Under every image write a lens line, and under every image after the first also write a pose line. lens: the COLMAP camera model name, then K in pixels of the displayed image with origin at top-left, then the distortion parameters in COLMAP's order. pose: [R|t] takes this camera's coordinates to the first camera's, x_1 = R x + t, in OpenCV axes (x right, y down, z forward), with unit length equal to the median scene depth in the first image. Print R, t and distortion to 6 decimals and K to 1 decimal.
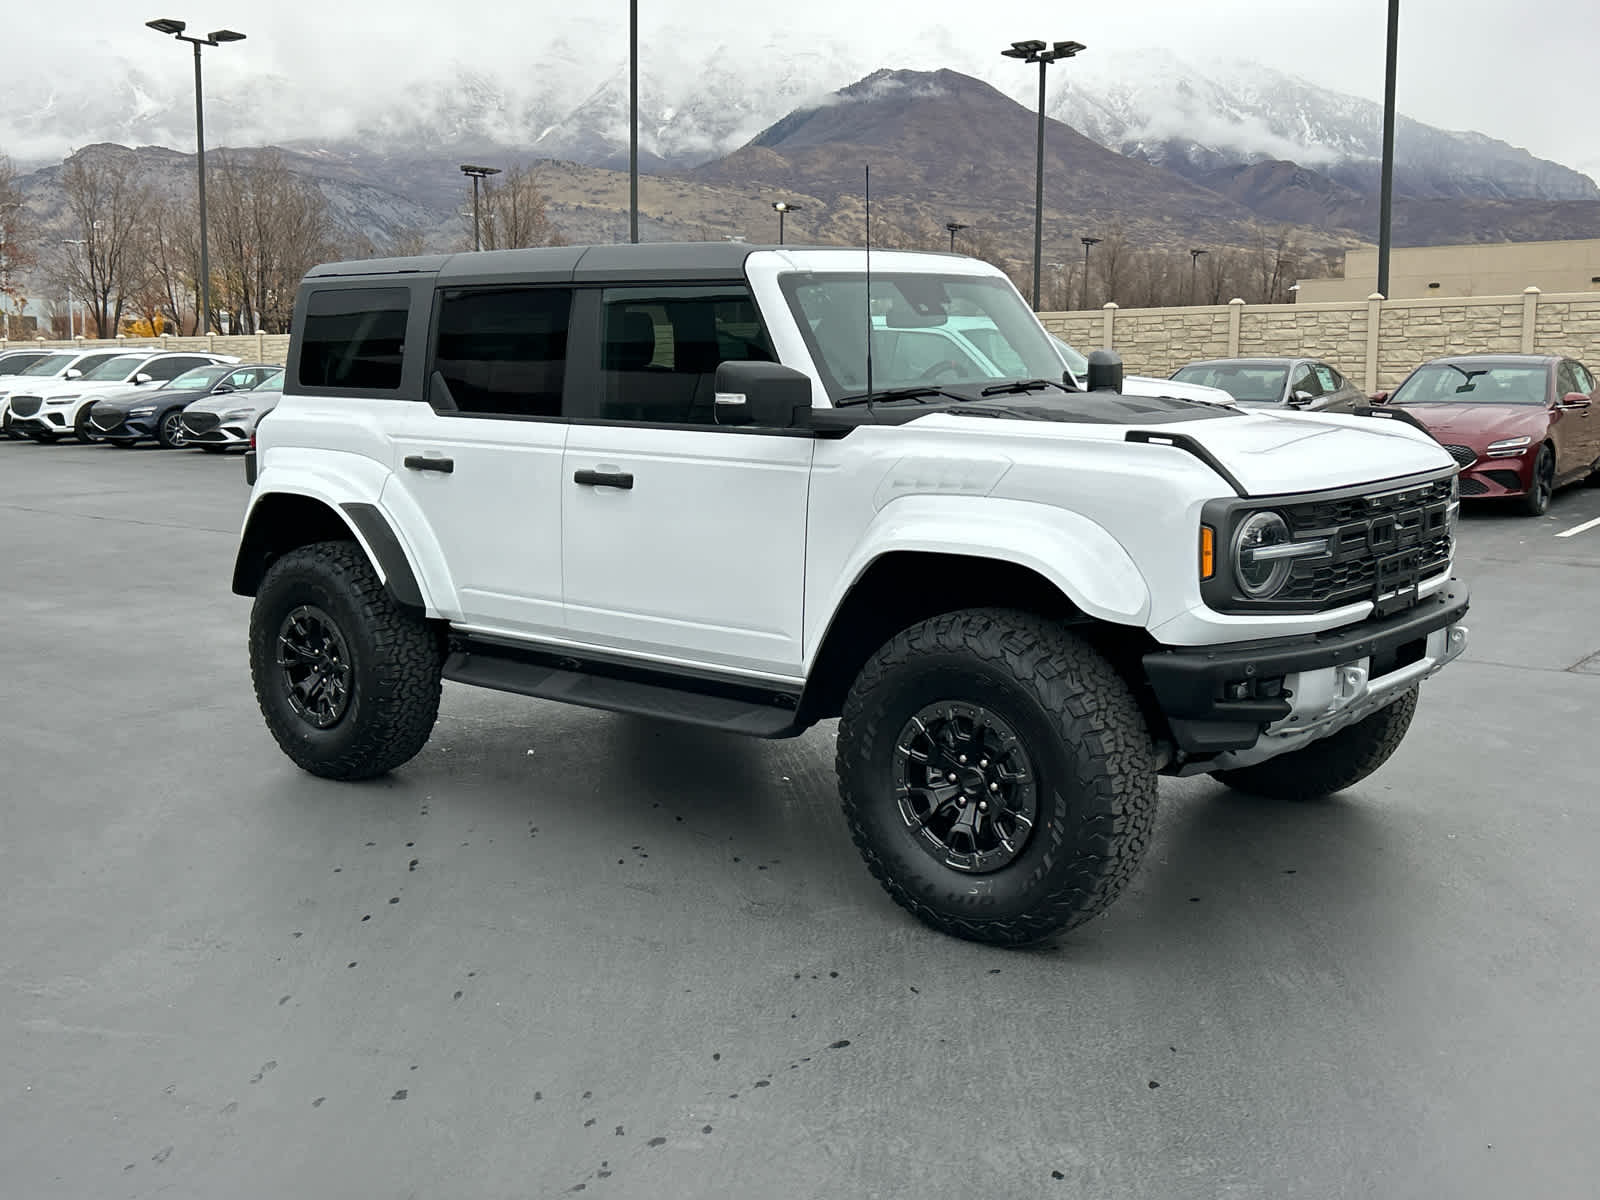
lens RADIAL K [[1666.2, 0, 800.0], [0, 1666.2, 600.0], [0, 0, 1]] dist [0.123034, -0.238326]
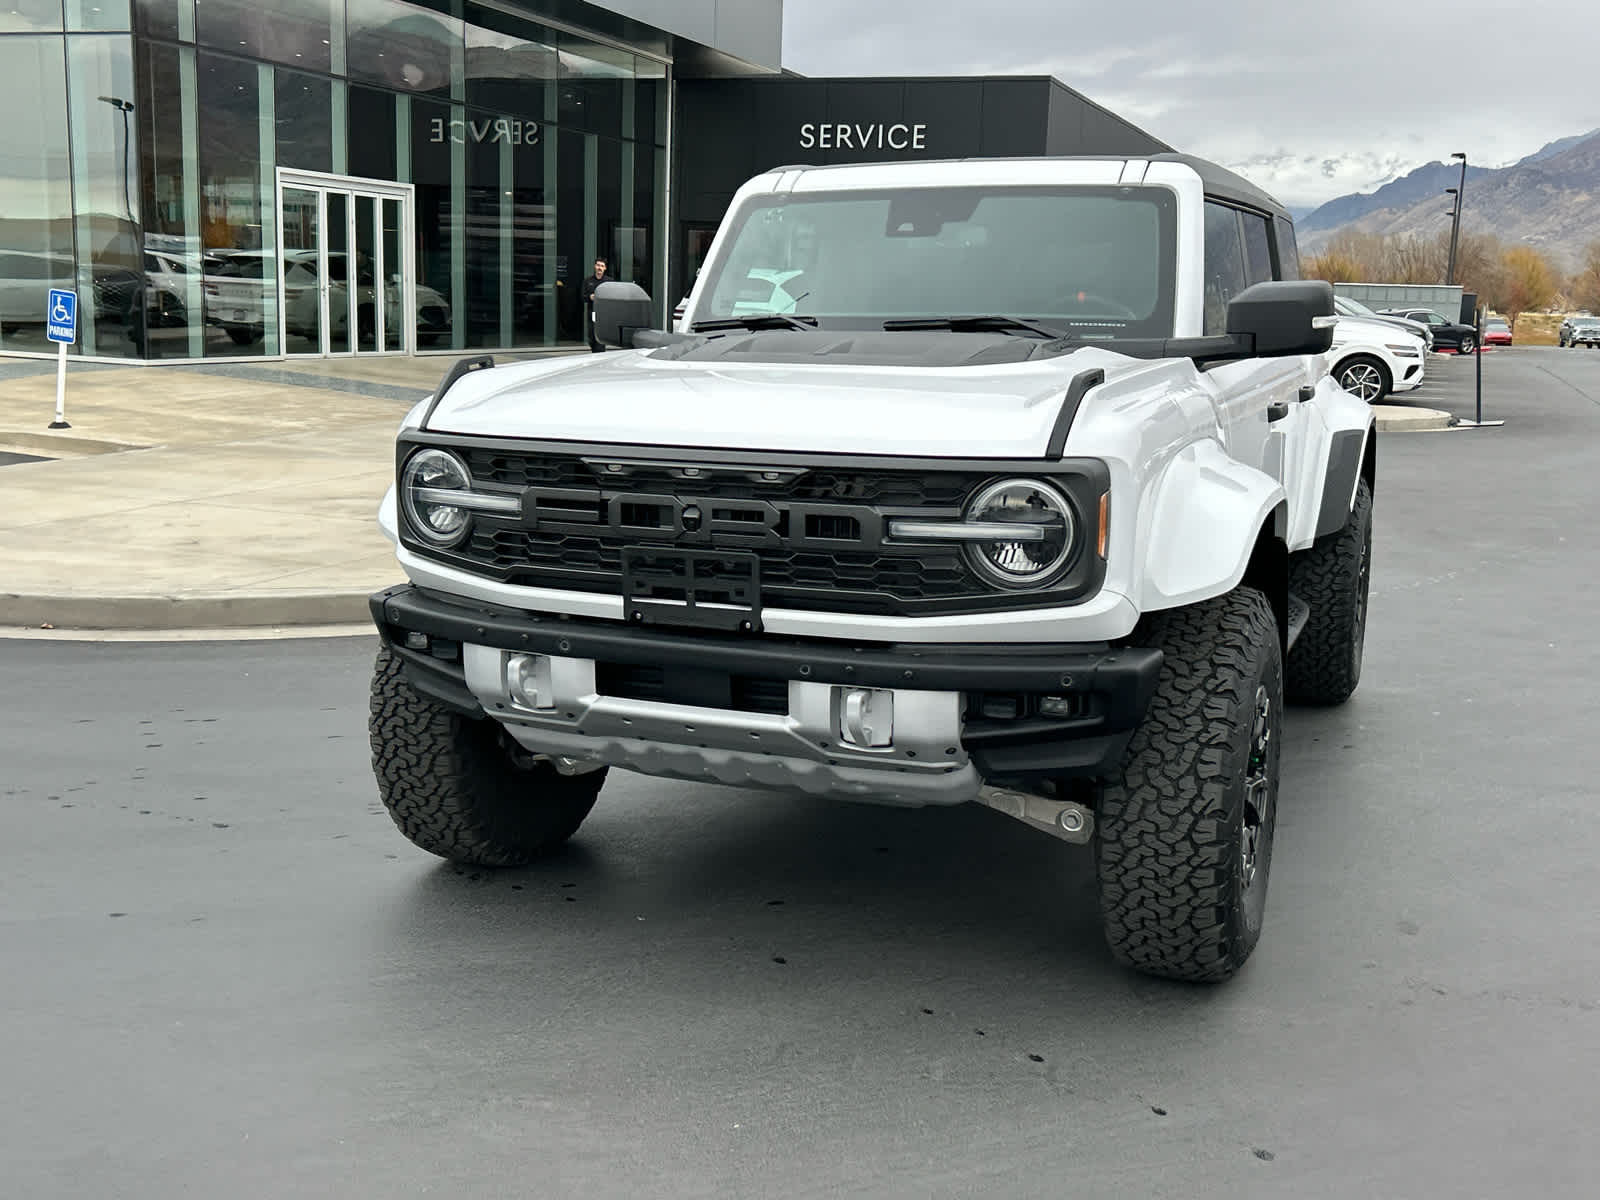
lens RADIAL K [[1666.2, 0, 800.0], [0, 1666.2, 600.0], [0, 0, 1]] dist [0.123034, -0.238326]
pose [[0.304255, 0.184234, -0.934605, 0.979483], [-0.160917, 0.976960, 0.140198, -0.108168], [0.938901, 0.107738, 0.326891, 0.741840]]
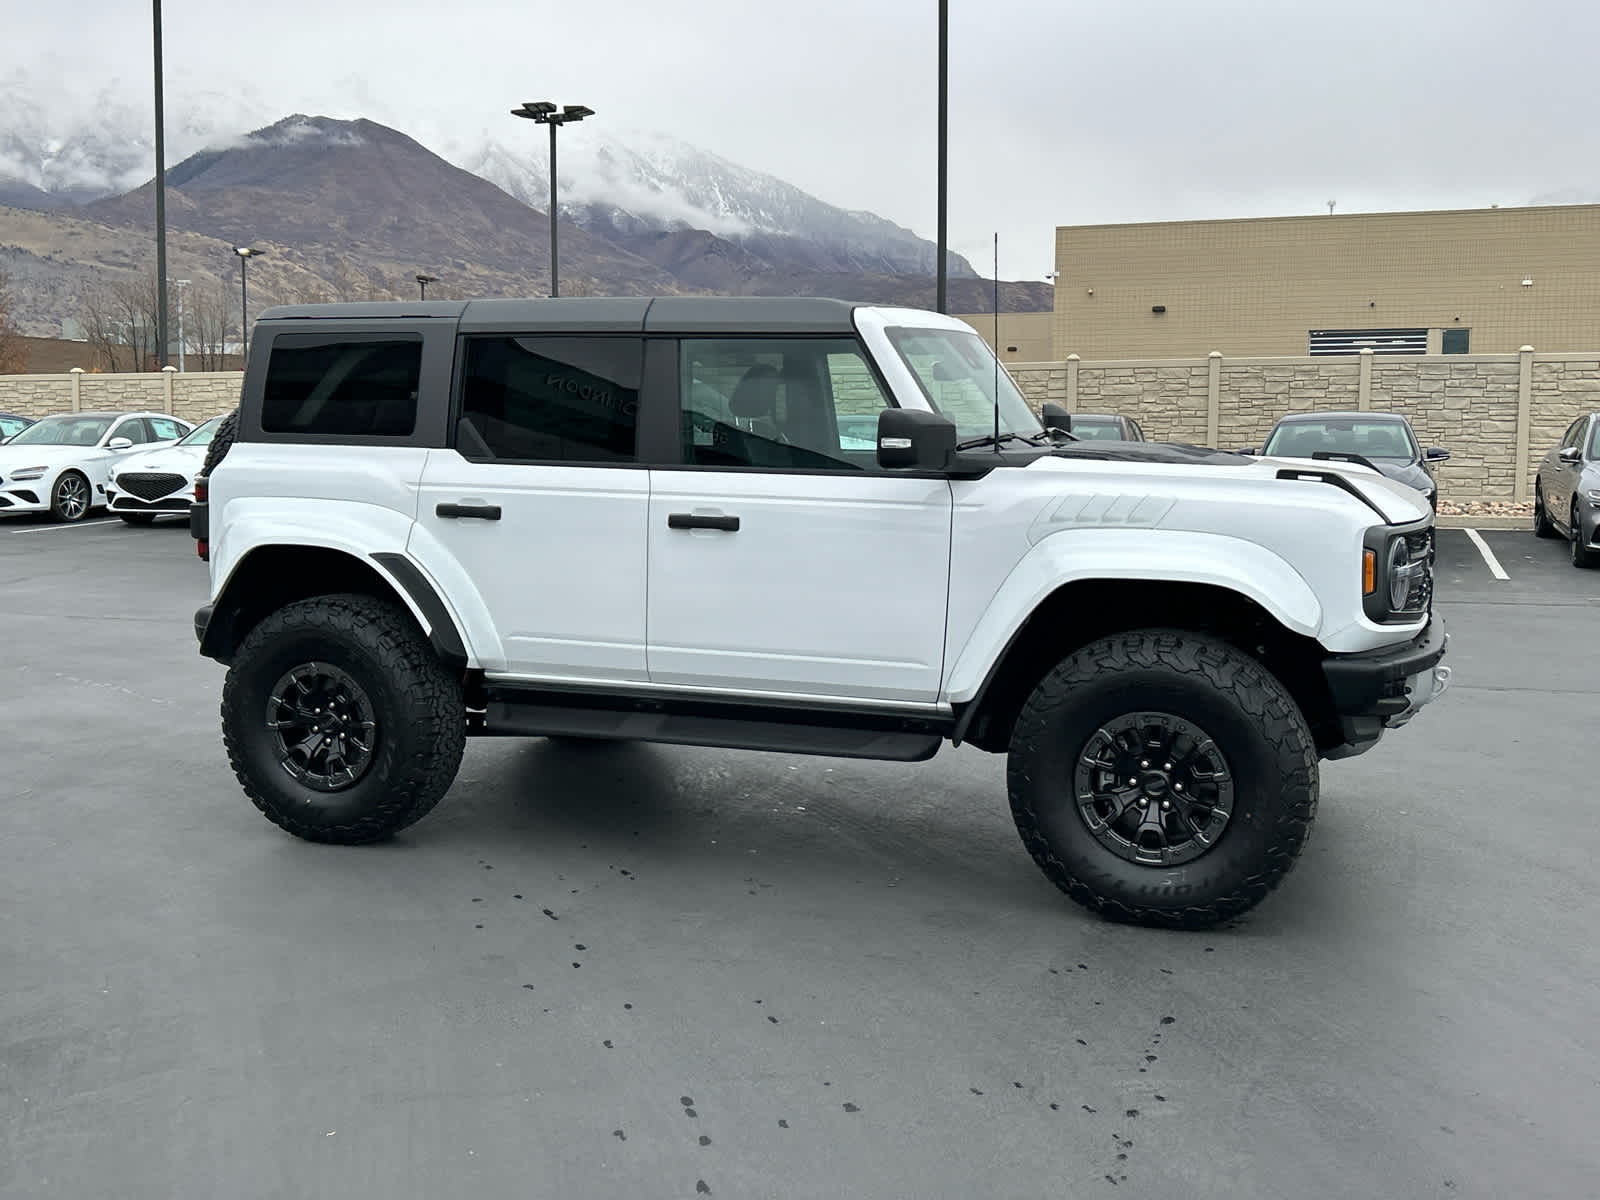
lens RADIAL K [[1666.2, 0, 800.0], [0, 1666.2, 600.0], [0, 0, 1]] dist [0.123034, -0.238326]
pose [[0.944642, -0.030078, 0.326722, -0.425935], [0.040741, 0.998835, -0.025842, 0.004618], [-0.325564, 0.037723, 0.944767, 0.013082]]
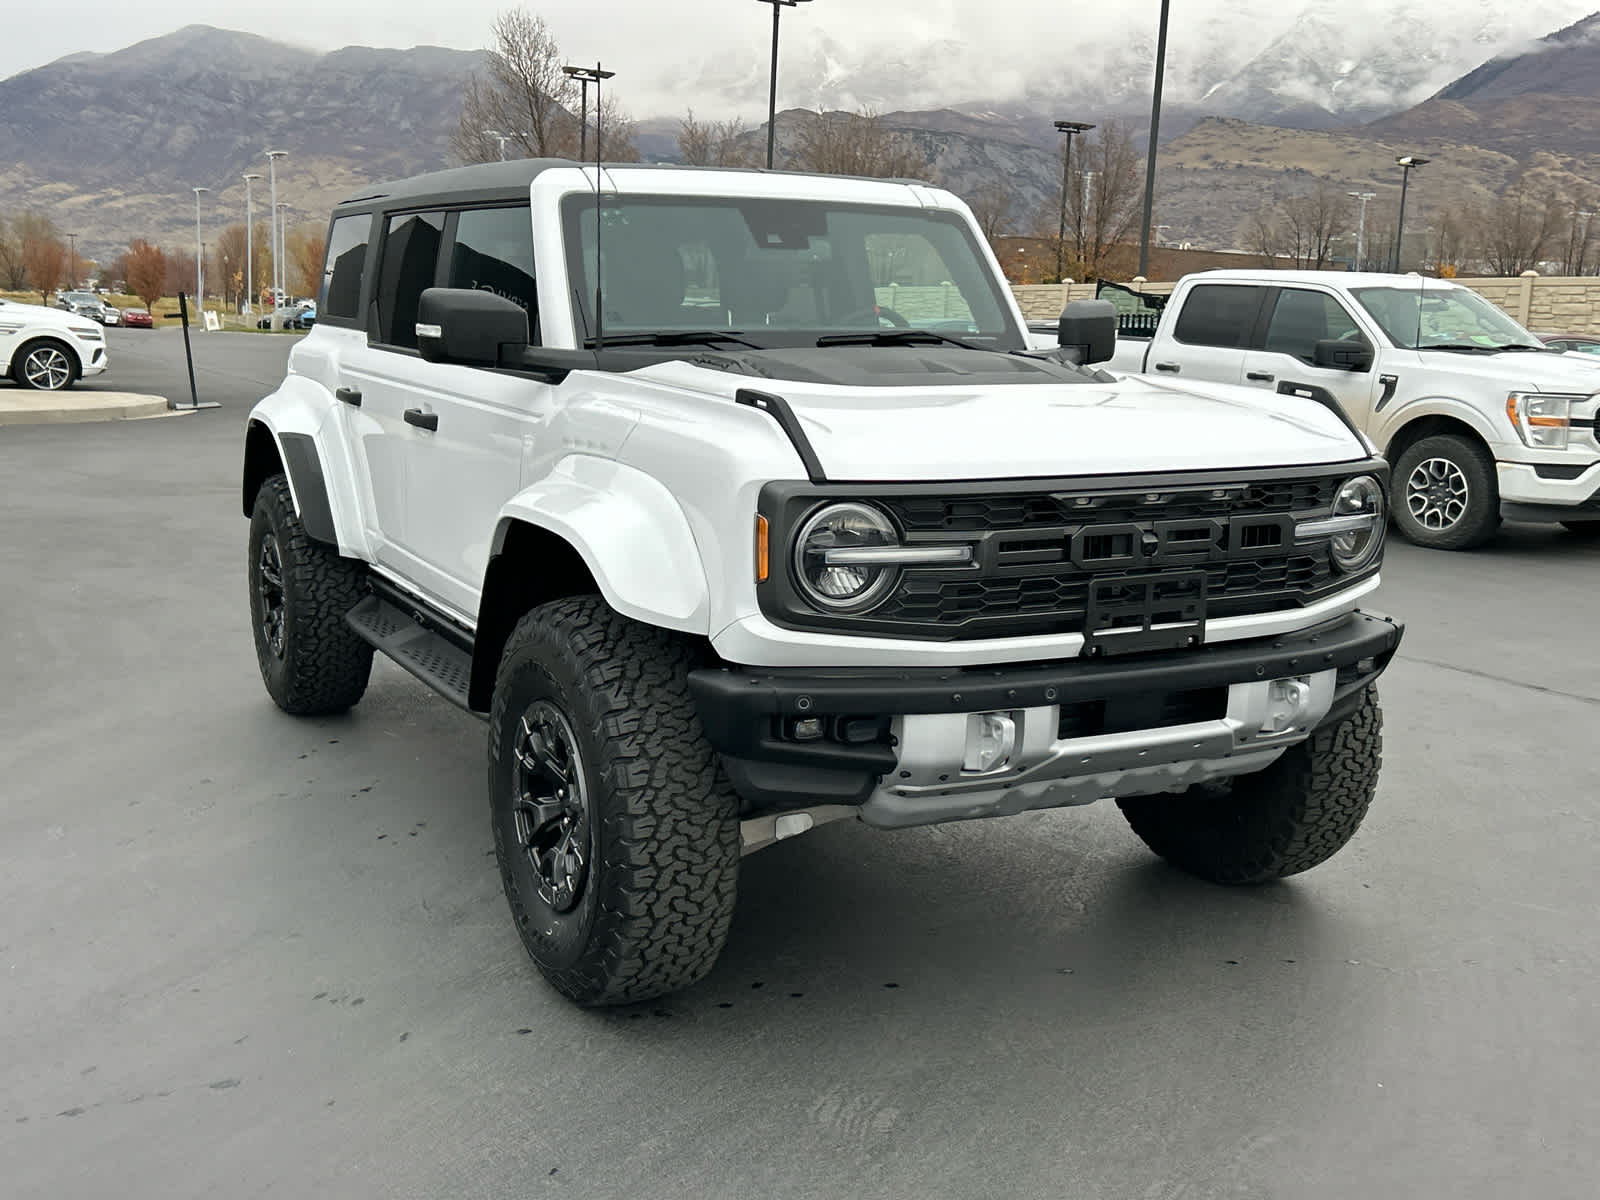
lens RADIAL K [[1666.2, 0, 800.0], [0, 1666.2, 600.0], [0, 0, 1]] dist [0.123034, -0.238326]
pose [[0.929686, 0.095600, -0.355732, 0.438967], [-0.087696, 0.995410, 0.038319, -0.029157], [0.357762, -0.004428, 0.933802, 0.229922]]
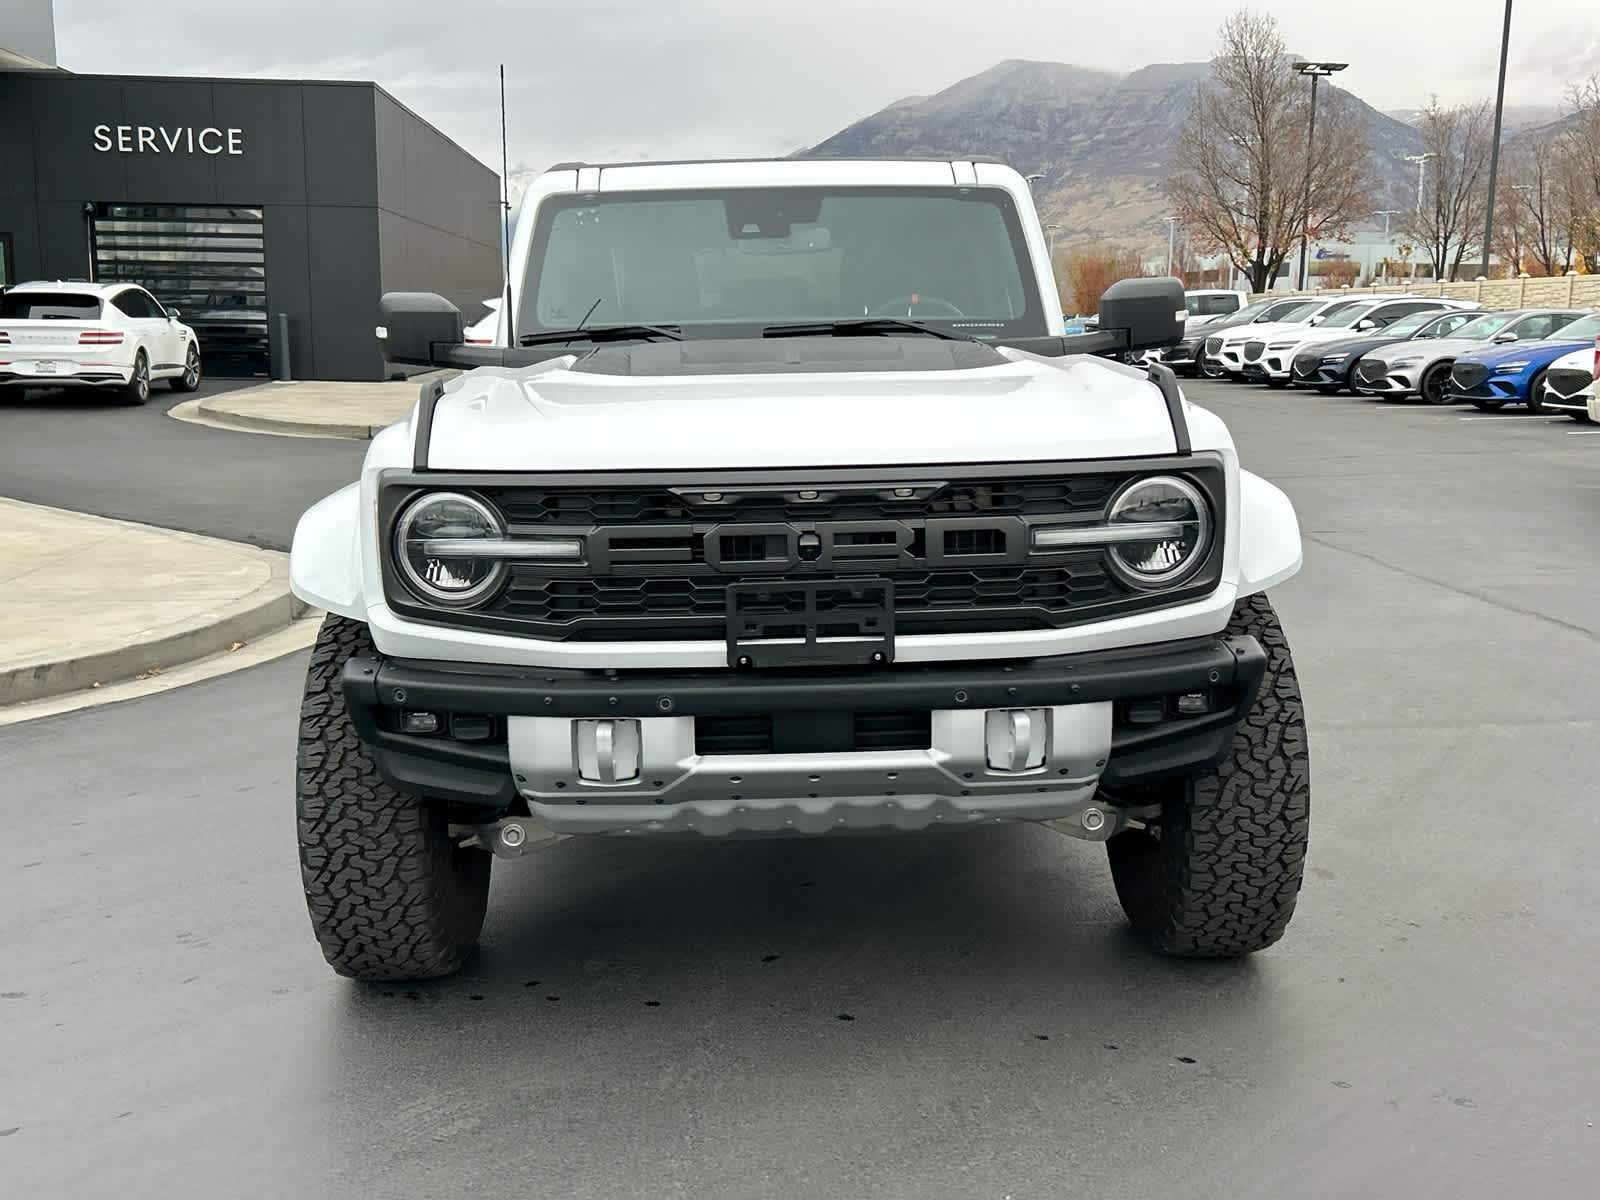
lens RADIAL K [[1666.2, 0, 800.0], [0, 1666.2, 600.0], [0, 0, 1]] dist [0.123034, -0.238326]
pose [[0.674422, 0.127928, -0.727179, 0.771394], [-0.106040, 0.991448, 0.076072, -0.065026], [0.730692, 0.025806, 0.682220, 0.499240]]
